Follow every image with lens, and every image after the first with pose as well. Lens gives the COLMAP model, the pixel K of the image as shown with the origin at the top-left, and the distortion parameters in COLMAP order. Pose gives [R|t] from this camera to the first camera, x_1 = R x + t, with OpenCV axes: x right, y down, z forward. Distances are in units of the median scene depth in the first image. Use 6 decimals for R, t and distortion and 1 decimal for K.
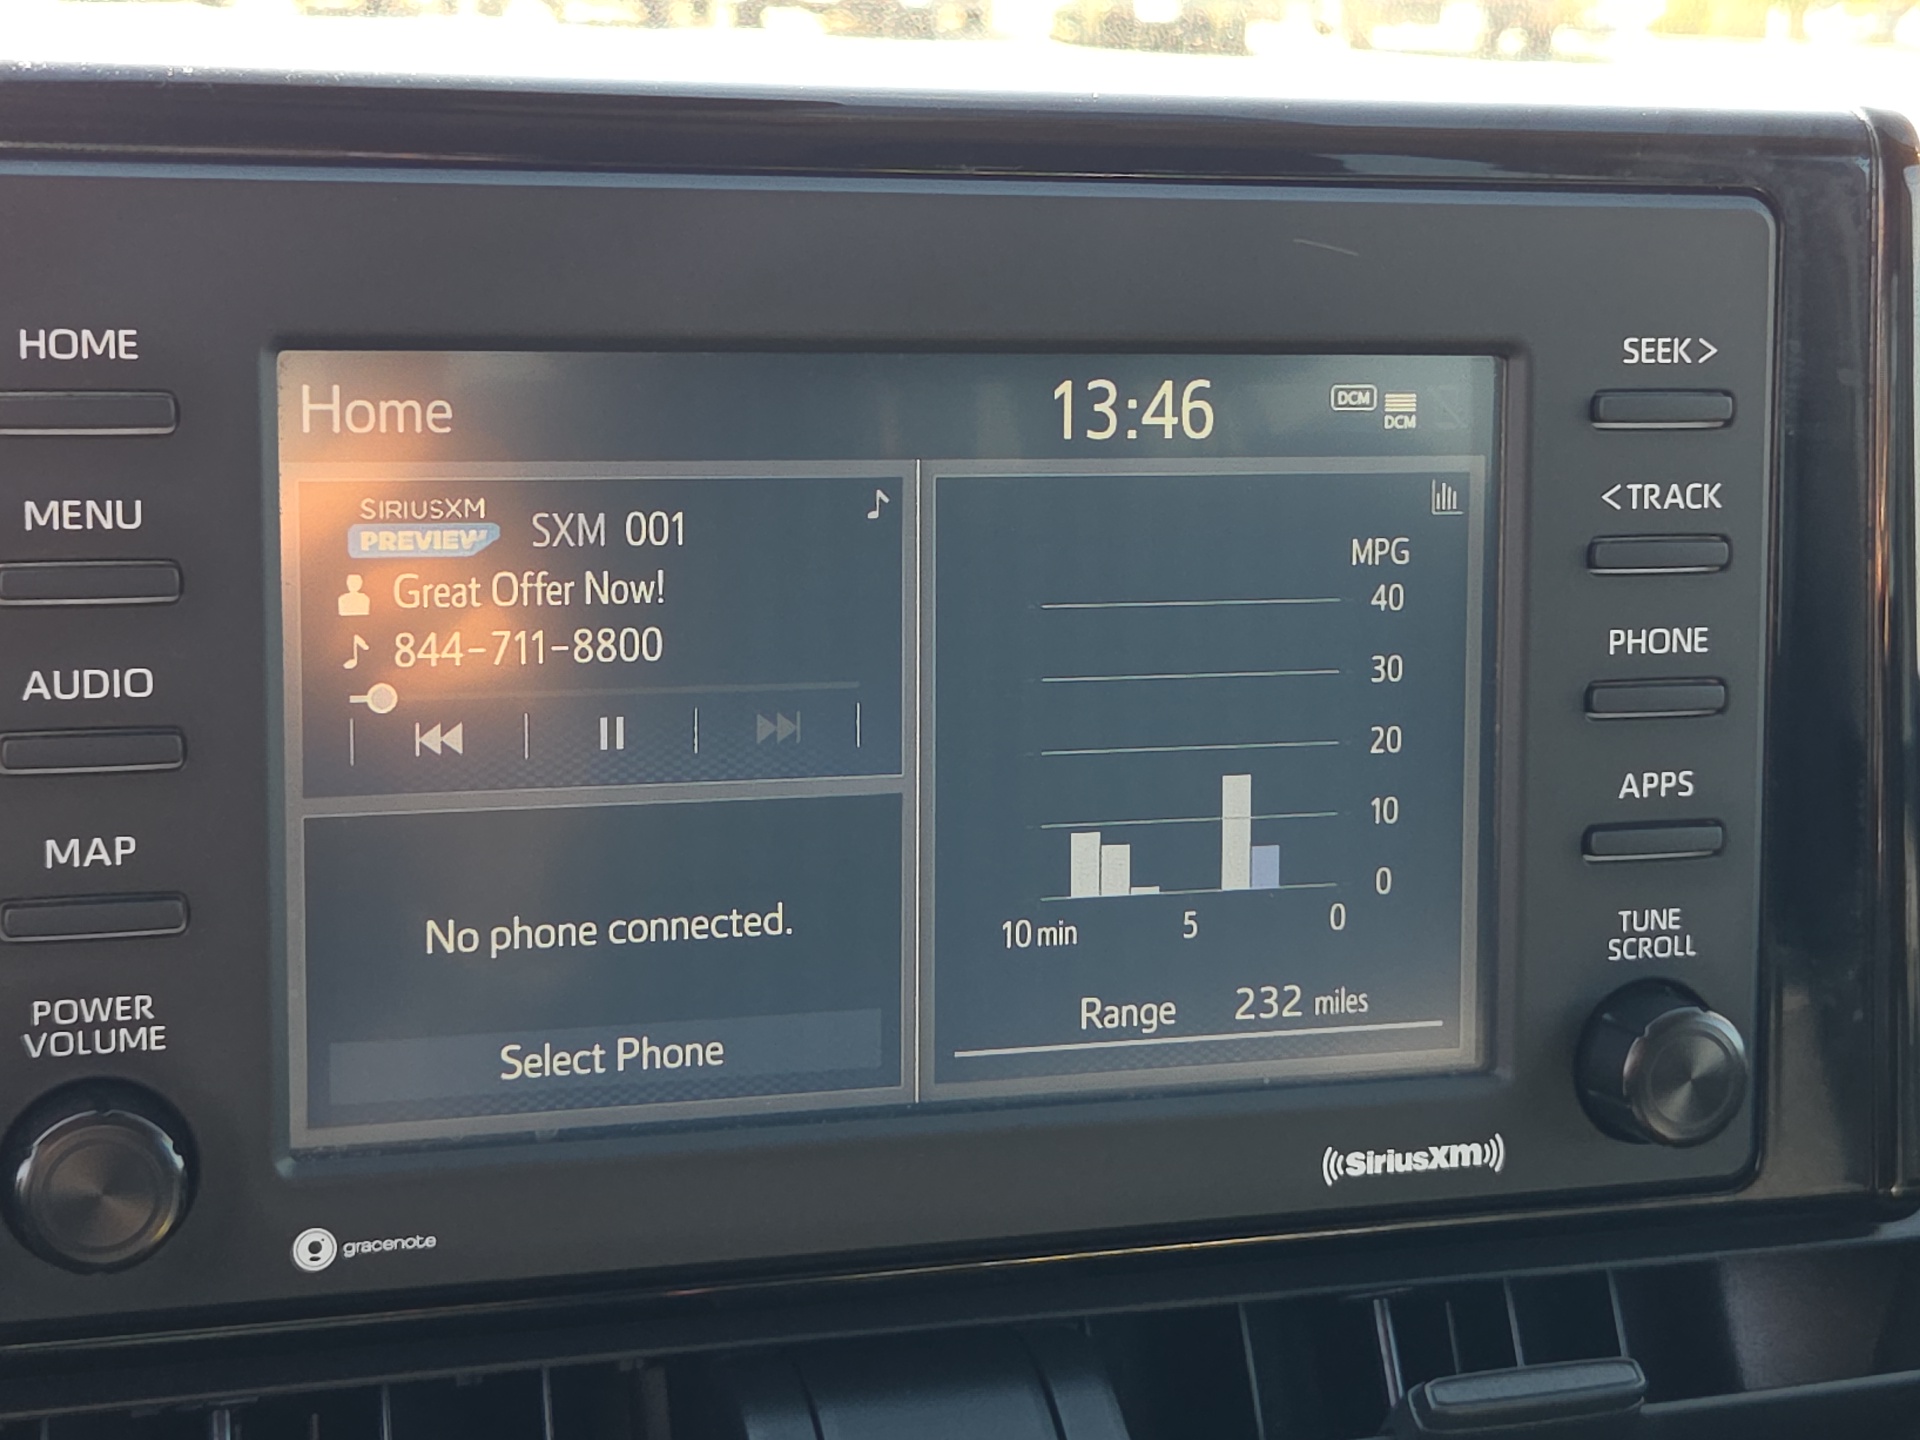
lens RADIAL K [[3222.5, 0, 961.0], [0, 3222.5, 653.0], [0, 0, 1]] dist [0.093324, -0.158502]
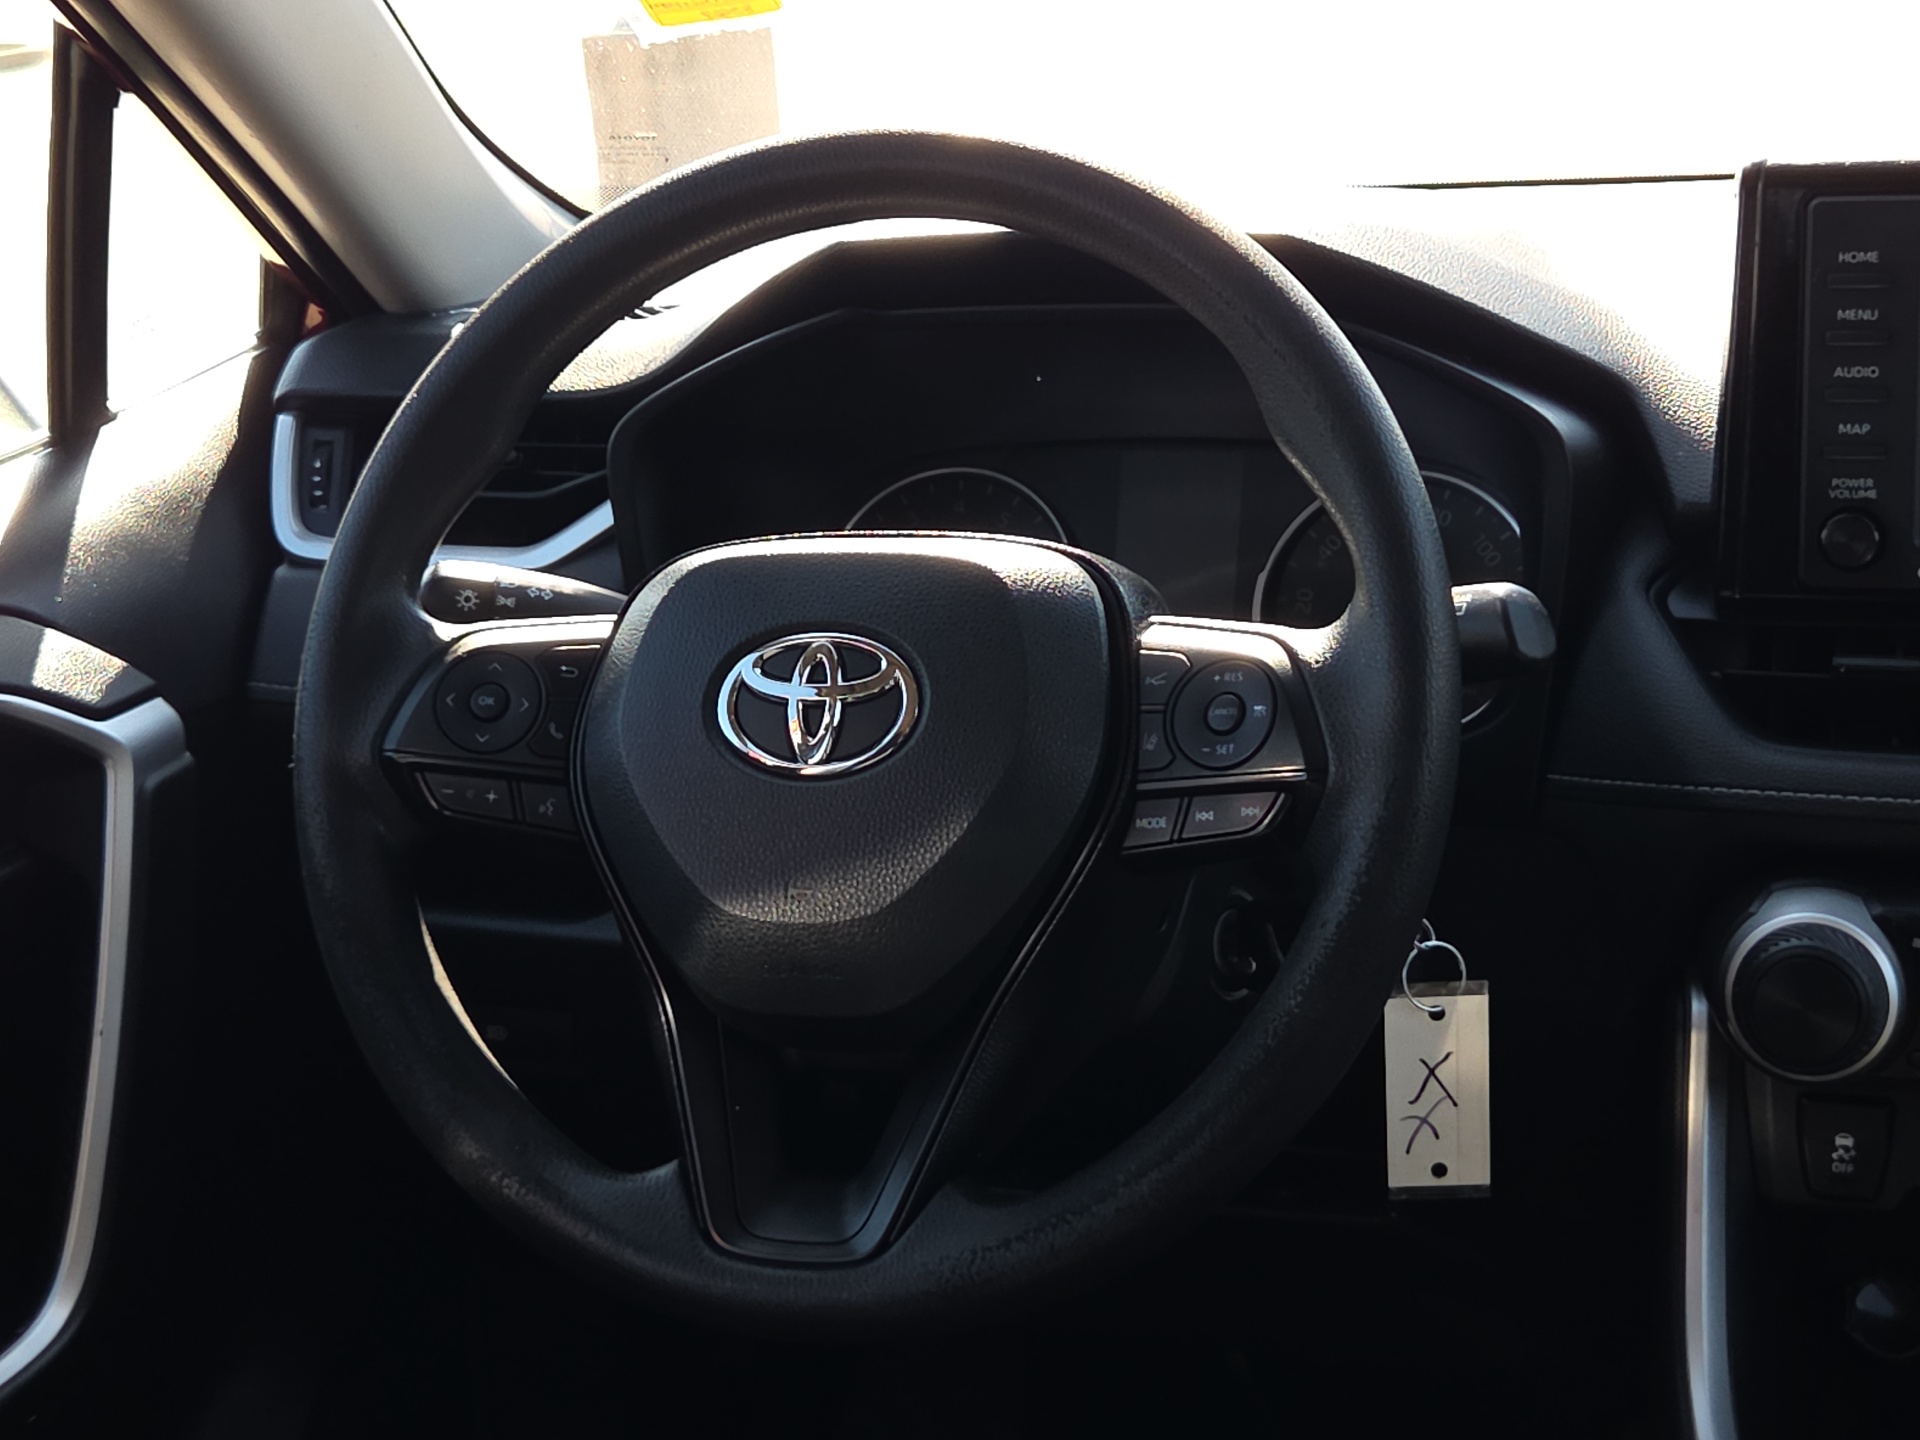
lens RADIAL K [[3306.9, 0, 979.1], [0, 3306.9, 660.0], [0, 0, 1]] dist [0.163987, -0.621090]
pose [[0.806344, 0.069719, -0.587323, 0.809410], [-0.037390, 0.997051, 0.067023, 0.088388], [0.590263, -0.032083, 0.806573, -1.759083]]
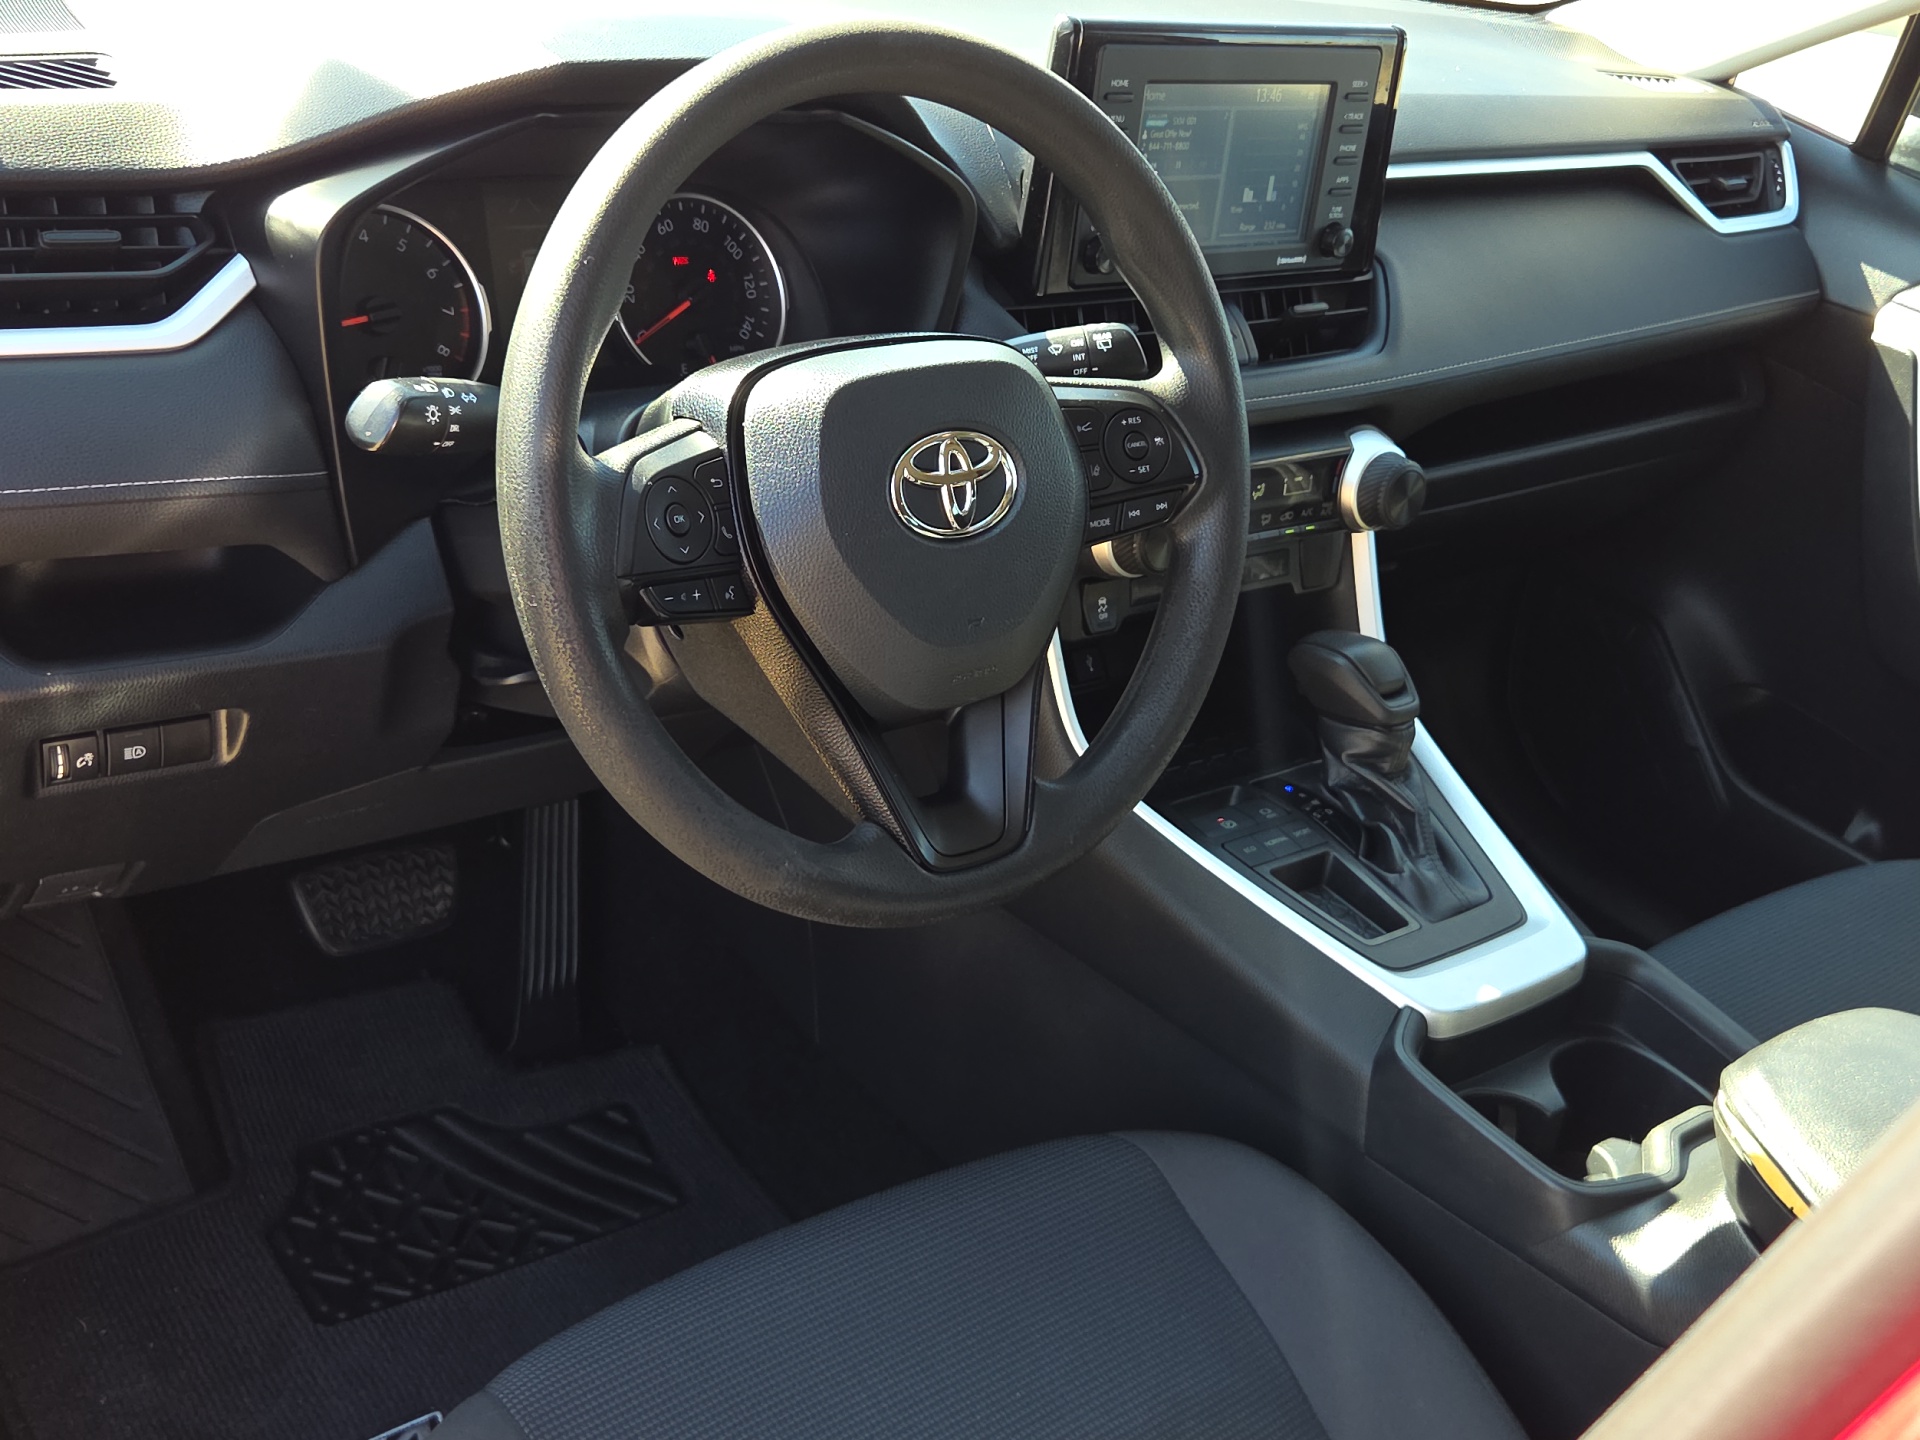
lens RADIAL K [[2101.1, 0, 959.5], [0, 2101.1, 685.3], [0, 0, 1]] dist [0.053908, 0.004523]
pose [[0.926605, -0.052033, 0.372419, -1.557228], [-0.071599, 0.947849, 0.310573, -0.184711], [-0.369157, -0.314443, 0.874556, -1.790312]]
